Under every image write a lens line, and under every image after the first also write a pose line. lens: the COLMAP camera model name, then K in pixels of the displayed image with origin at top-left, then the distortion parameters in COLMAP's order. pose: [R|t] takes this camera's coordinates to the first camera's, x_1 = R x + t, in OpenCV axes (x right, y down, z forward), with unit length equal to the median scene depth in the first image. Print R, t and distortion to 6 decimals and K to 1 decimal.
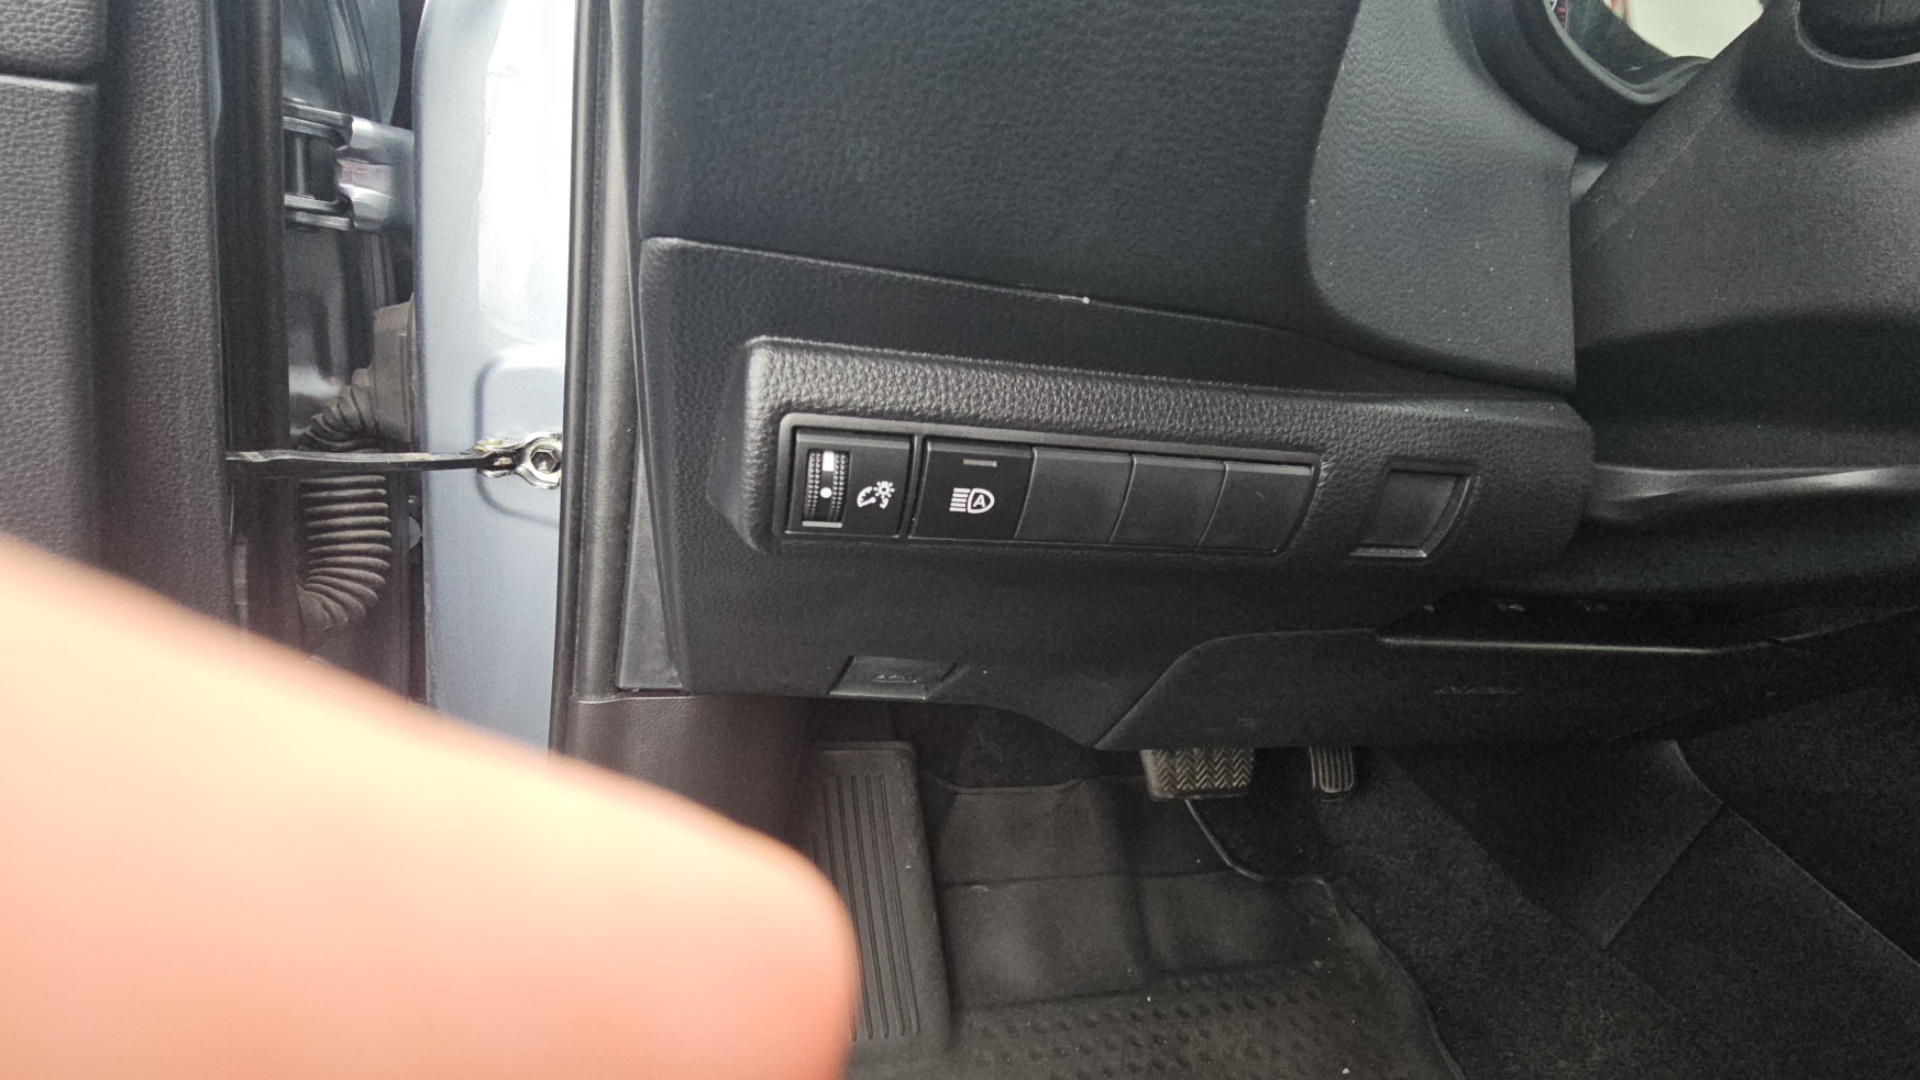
lens RADIAL K [[858.2, 0, 954.9], [0, 858.2, 547.6], [0, 0, 1]] dist [0.009056, -0.006996]
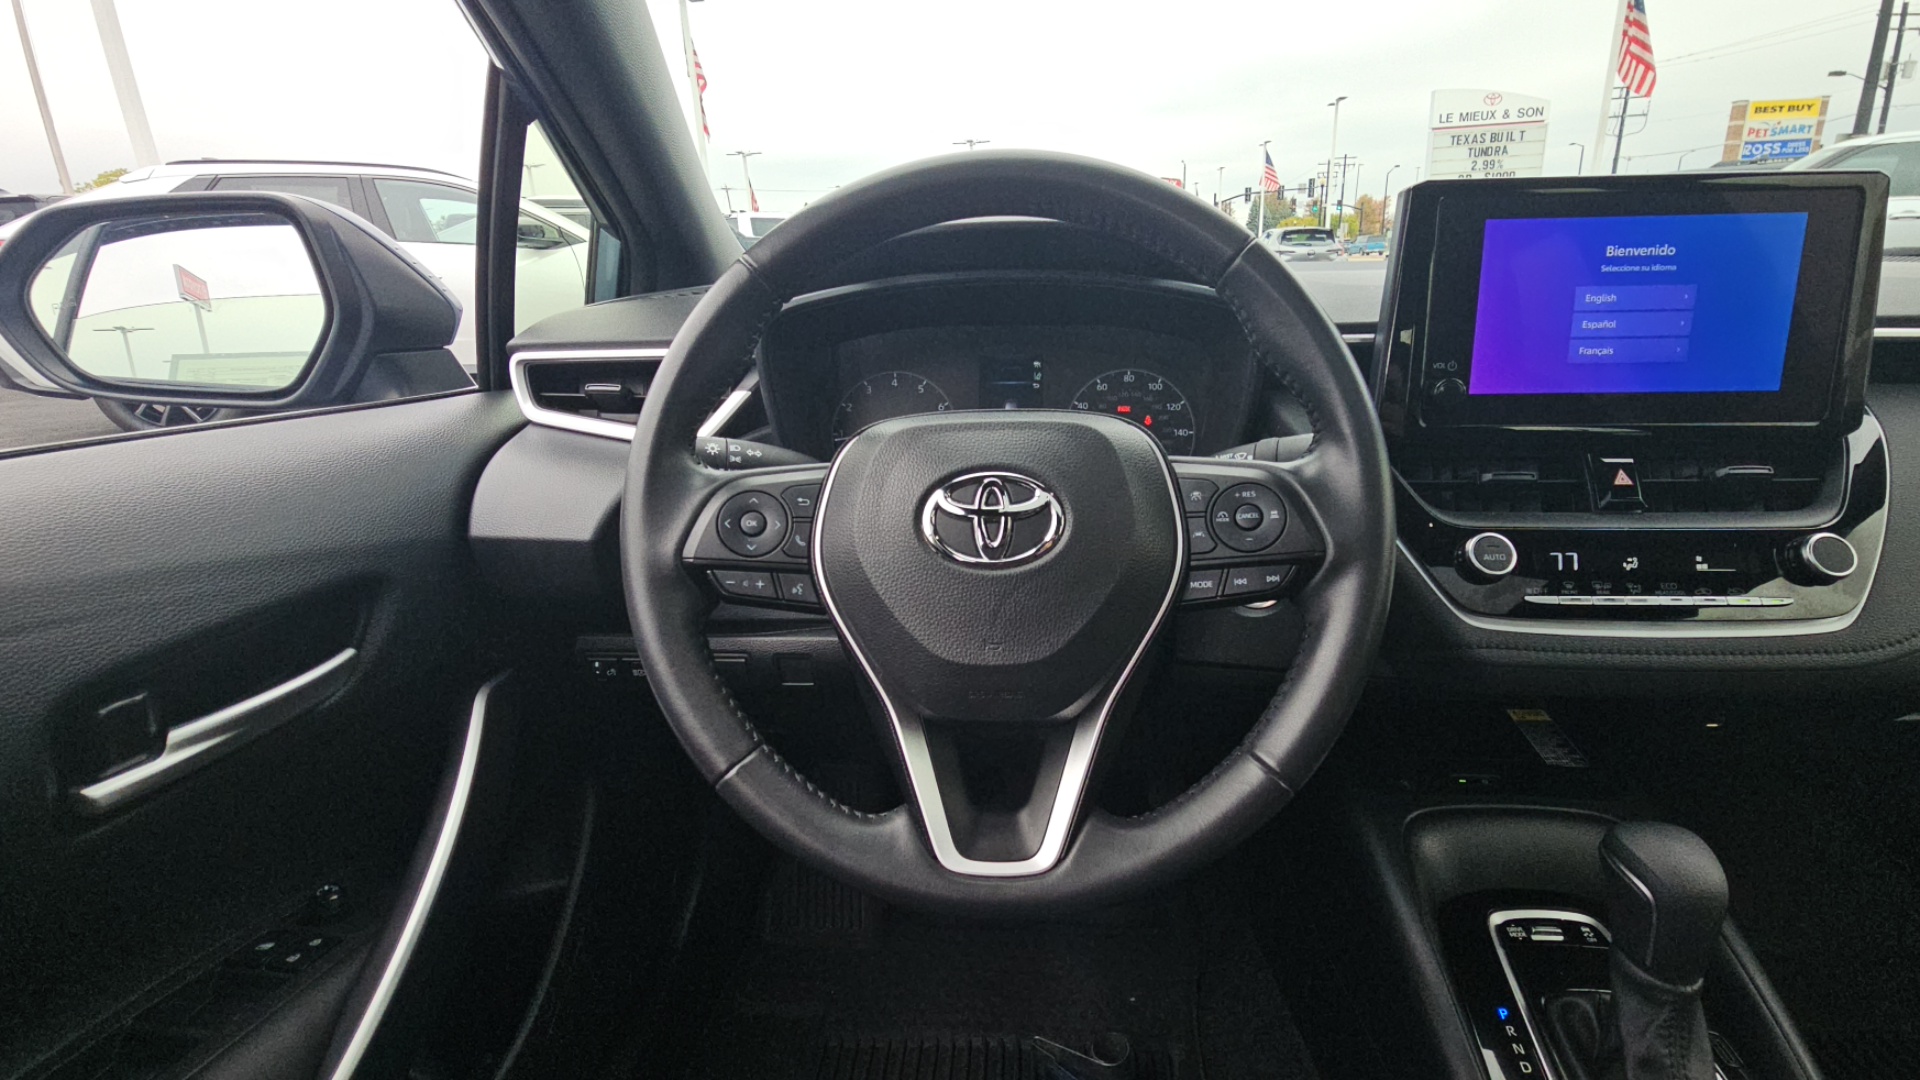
lens RADIAL K [[858.2, 0, 980.9], [0, 858.2, 543.4], [0, 0, 1]] dist [0.009056, -0.006996]
pose [[0.944162, -0.036602, -0.327441, 1.321709], [0.018436, 0.998122, -0.058413, -0.184959], [0.328964, 0.049115, 0.943064, -0.993170]]
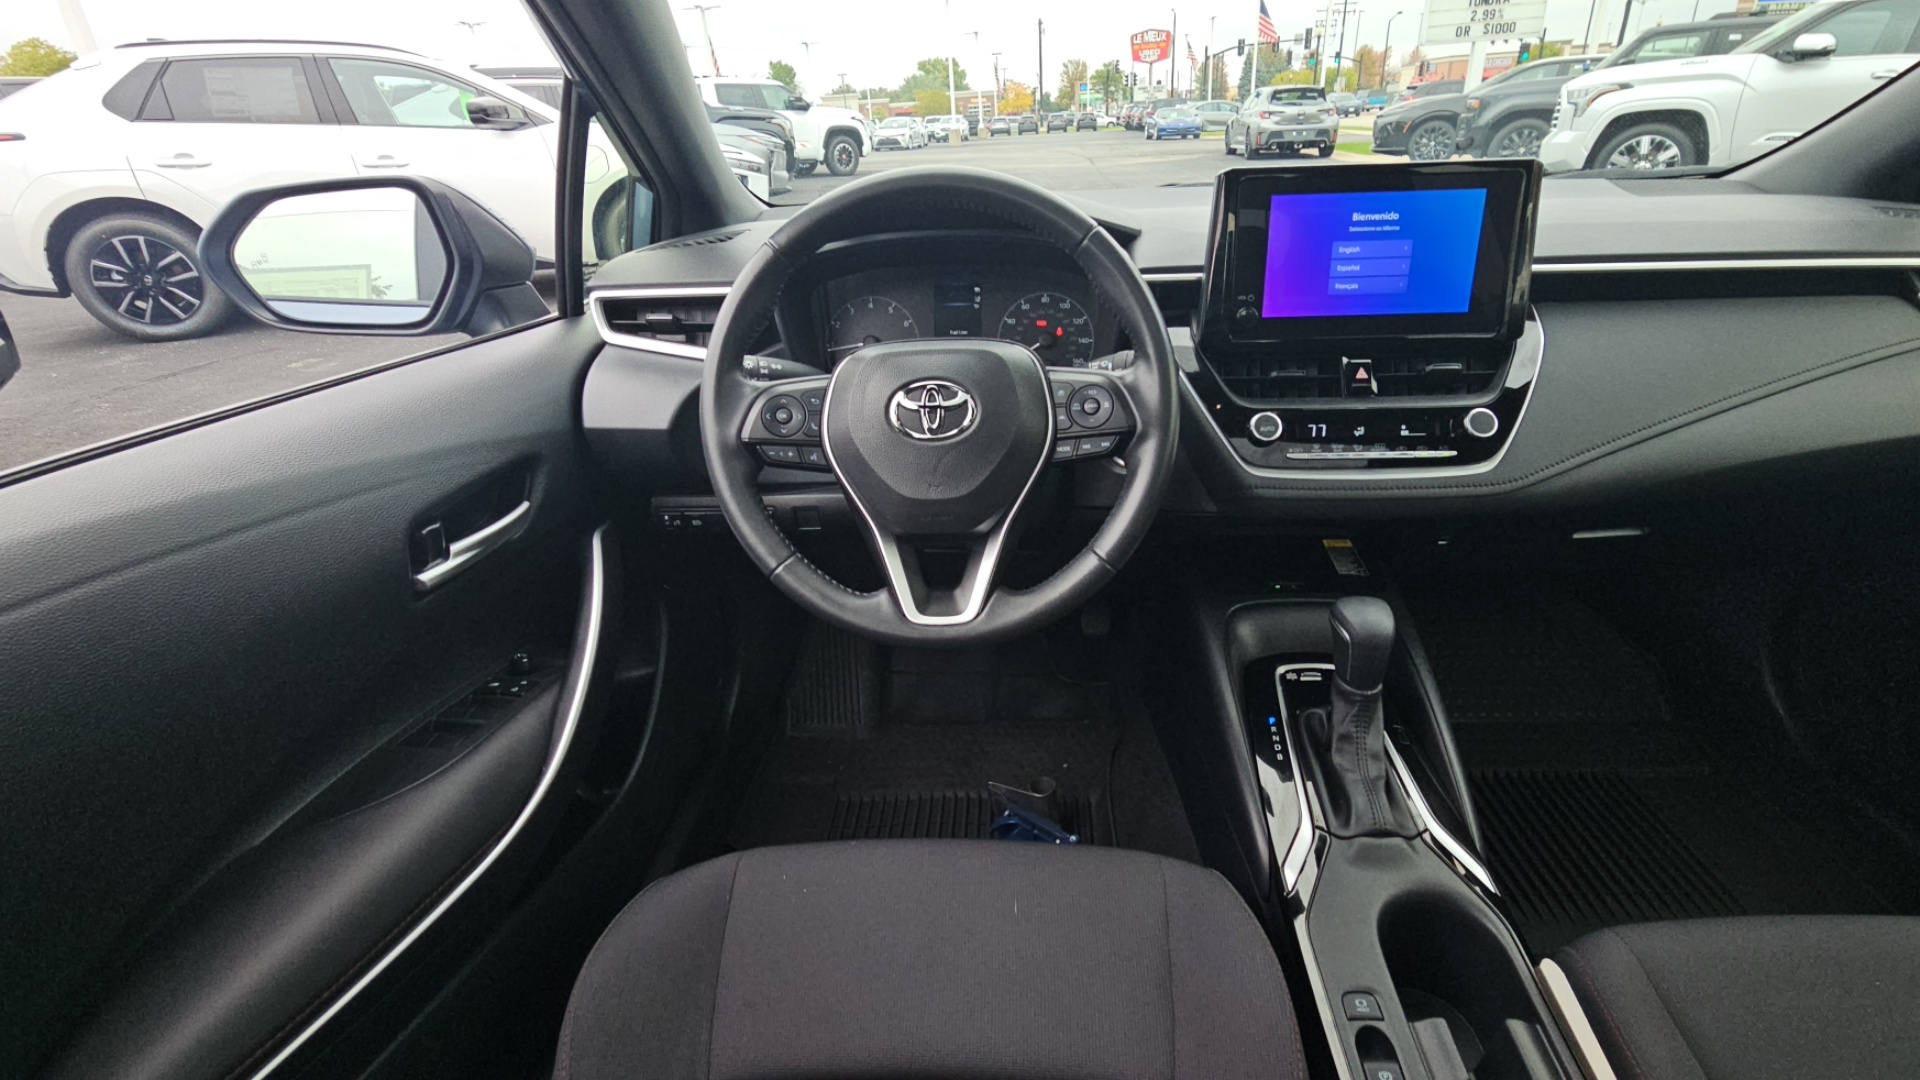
lens RADIAL K [[858.2, 0, 981.1], [0, 858.2, 544.2], [0, 0, 1]] dist [0.009056, -0.006996]
pose [[0.949003, -0.010866, -0.315080, 1.652314], [0.037609, 0.996171, 0.078924, -0.137337], [0.313016, -0.086749, 0.945778, -1.680381]]
